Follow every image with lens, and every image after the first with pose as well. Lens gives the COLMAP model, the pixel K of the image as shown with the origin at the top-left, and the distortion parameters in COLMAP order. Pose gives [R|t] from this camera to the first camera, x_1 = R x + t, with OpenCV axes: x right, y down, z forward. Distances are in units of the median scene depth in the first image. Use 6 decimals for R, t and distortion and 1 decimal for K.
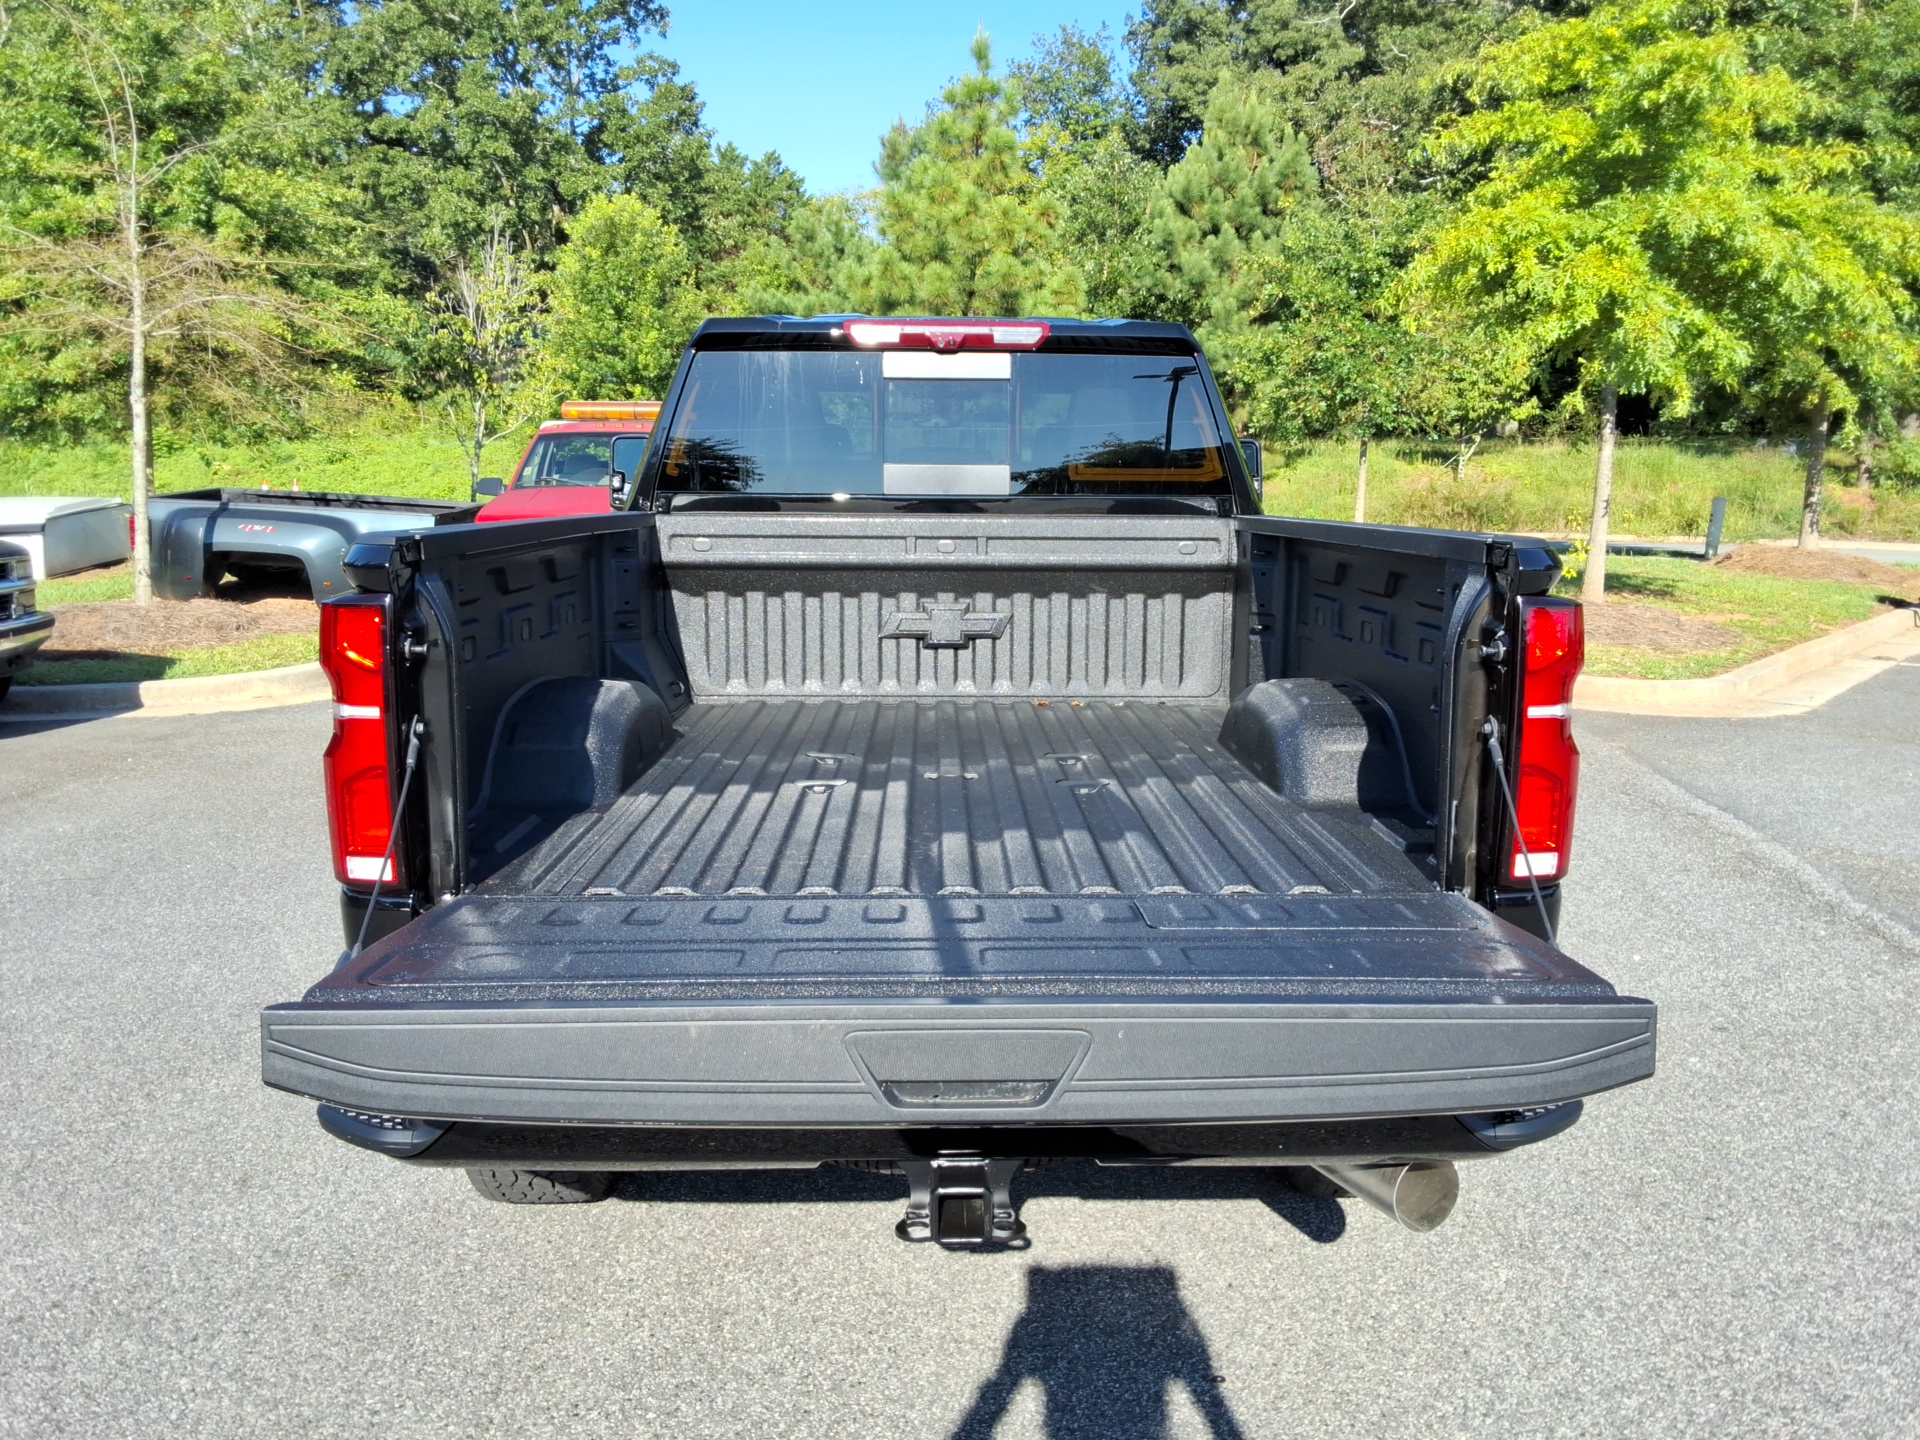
lens RADIAL K [[1541.2, 0, 974.9], [0, 1541.2, 697.8], [0, 0, 1]] dist [0.119349, -0.198506]
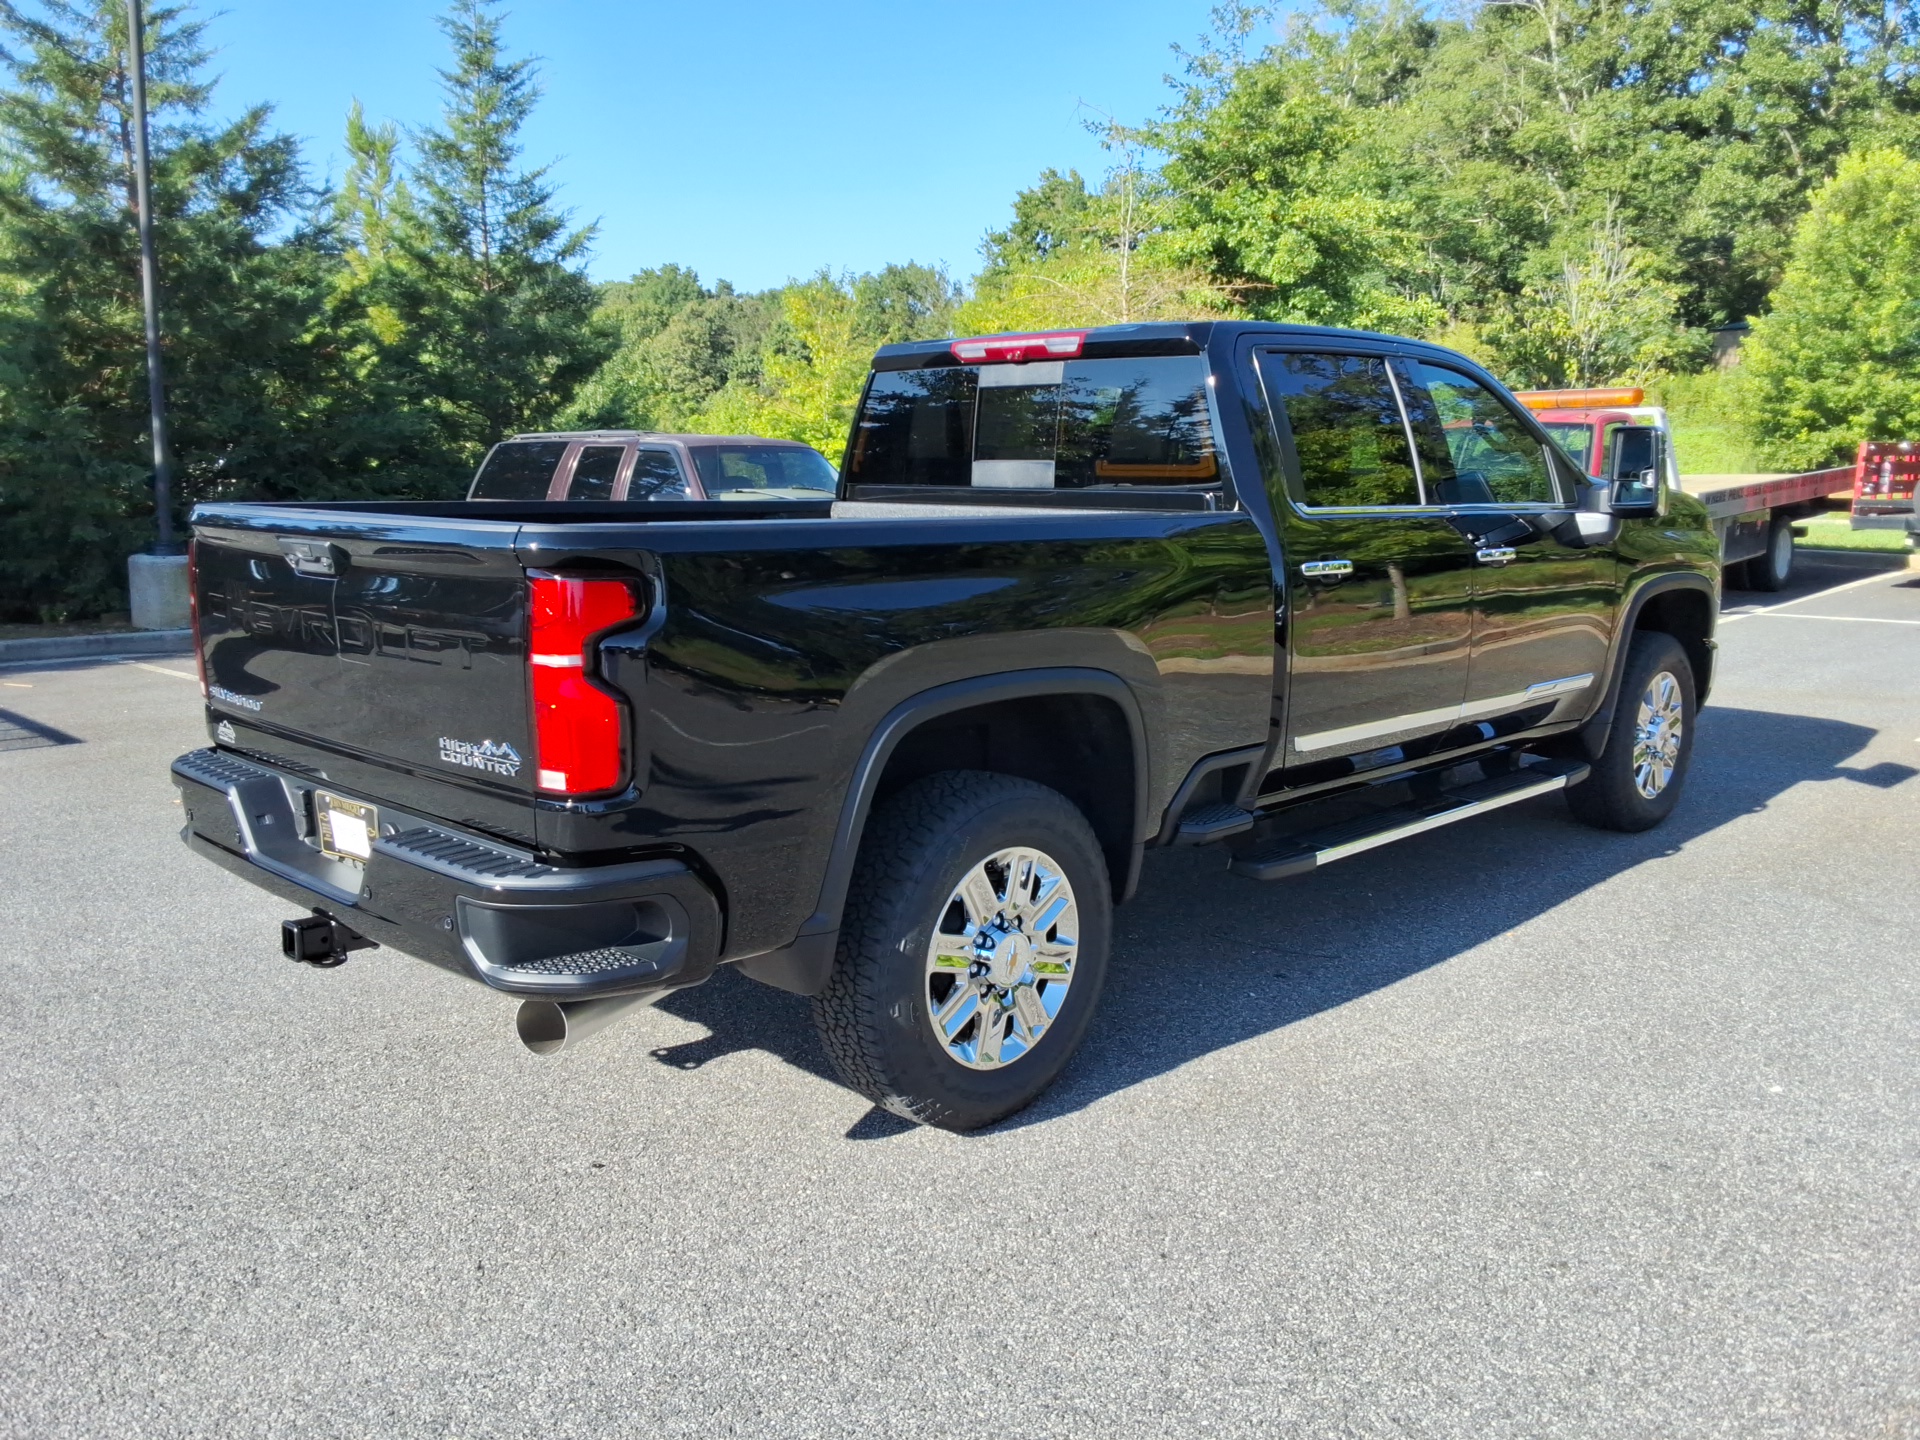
lens RADIAL K [[1540.7, 0, 957.6], [0, 1540.7, 684.4], [0, 0, 1]] dist [0.111305, -0.173254]
pose [[0.695101, 0.099036, -0.712058, 0.143149], [-0.100790, 0.994108, 0.039875, -0.005230], [0.711812, 0.044051, 0.700987, 0.032755]]
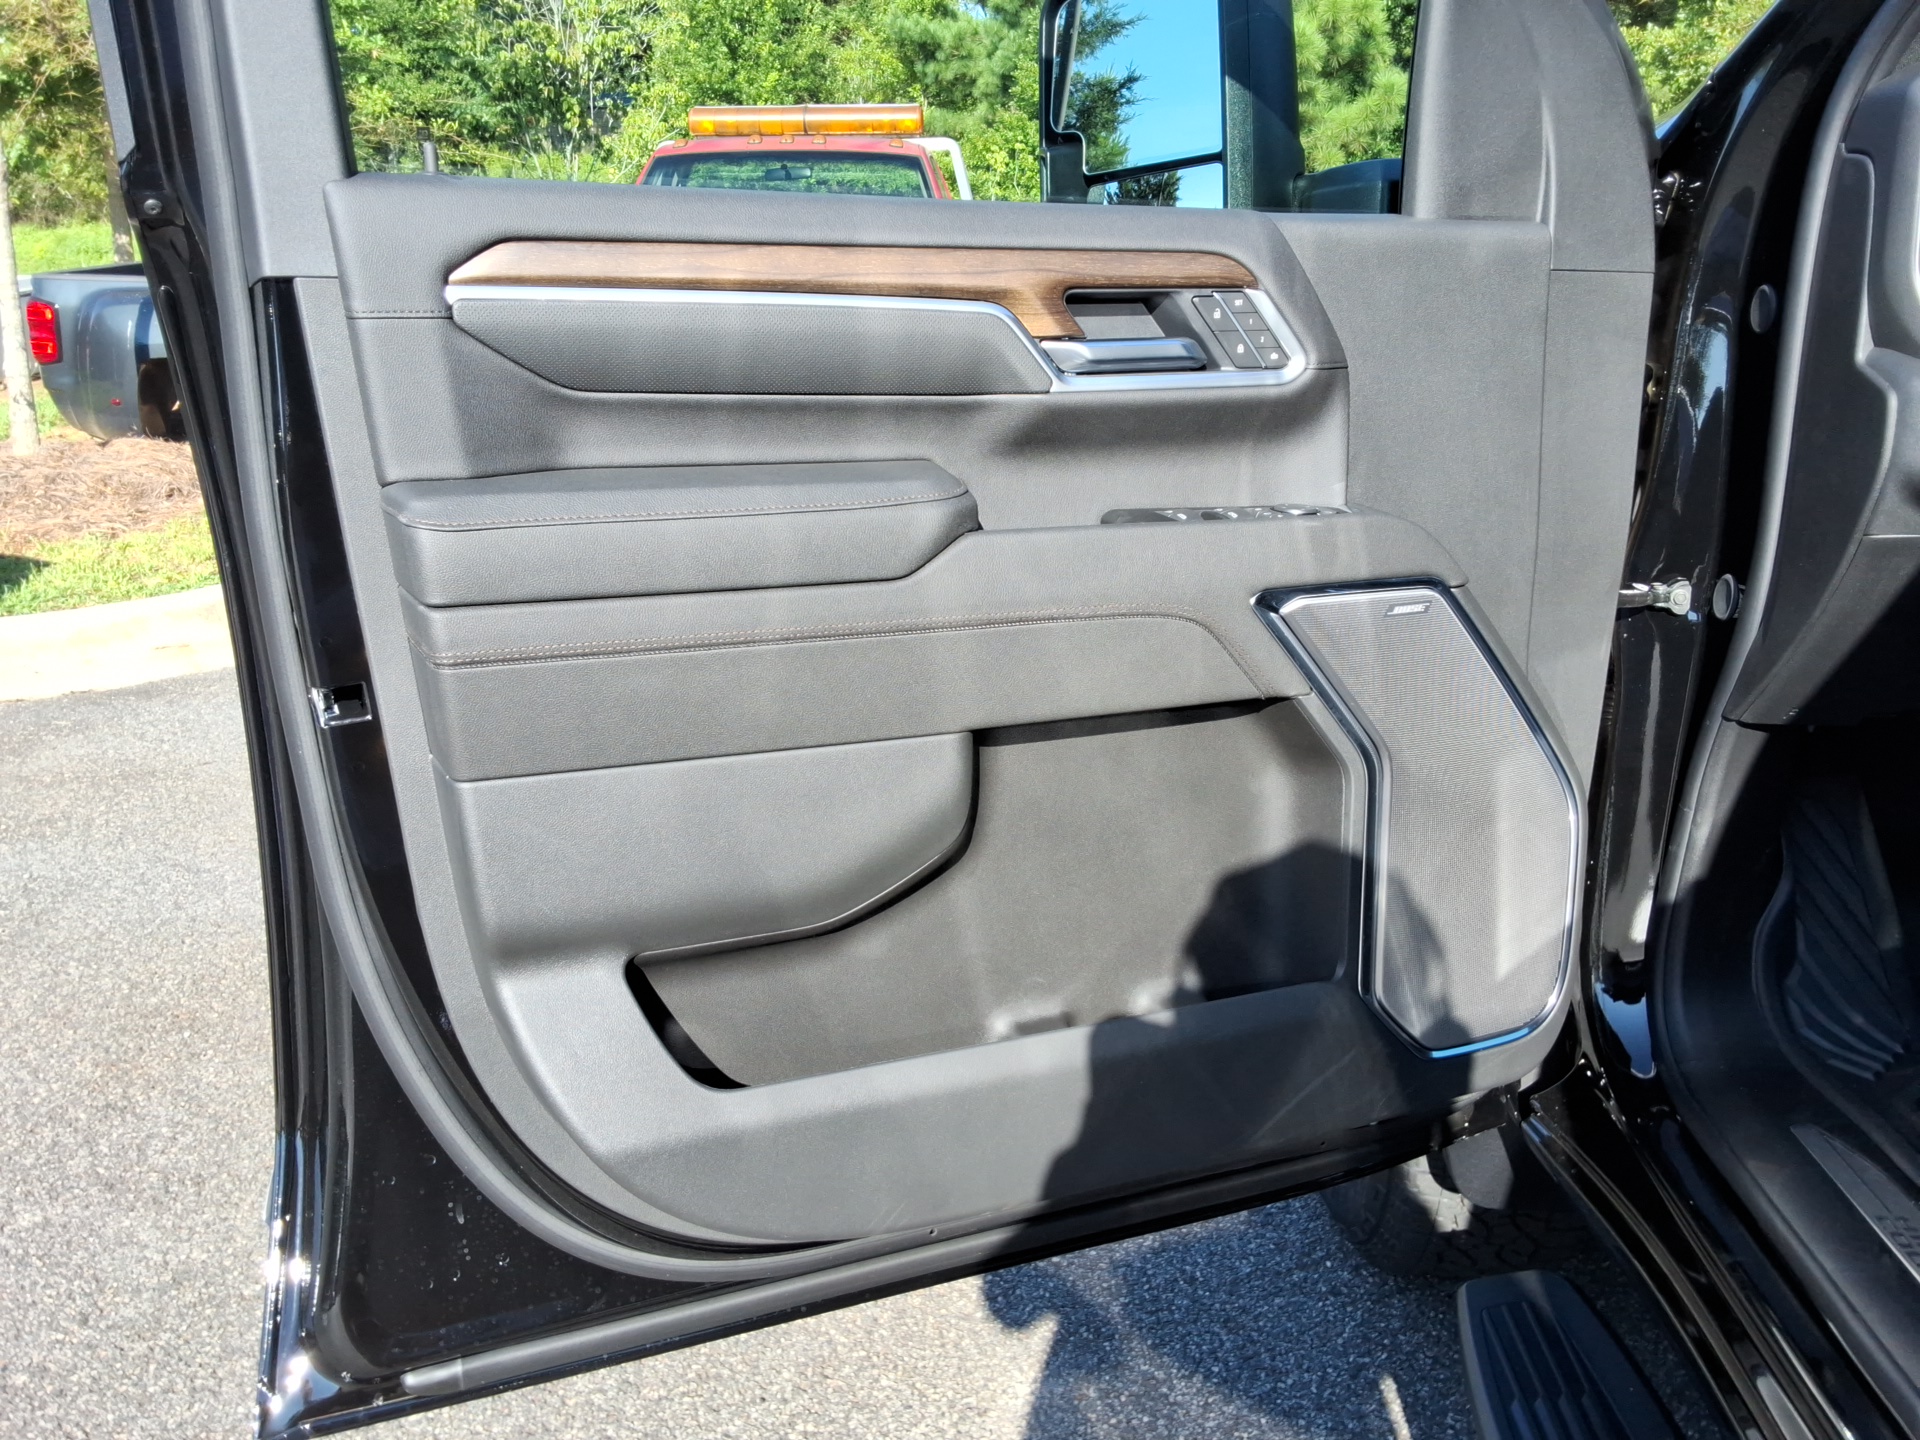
lens RADIAL K [[1542.5, 0, 972.3], [0, 1542.5, 700.2], [0, 0, 1]] dist [0.126871, -0.215923]
pose [[0.997472, 0.013191, -0.069831, -0.066043], [-0.003505, 0.990558, 0.137051, -0.026561], [0.070980, -0.136459, 0.988100, 0.224738]]
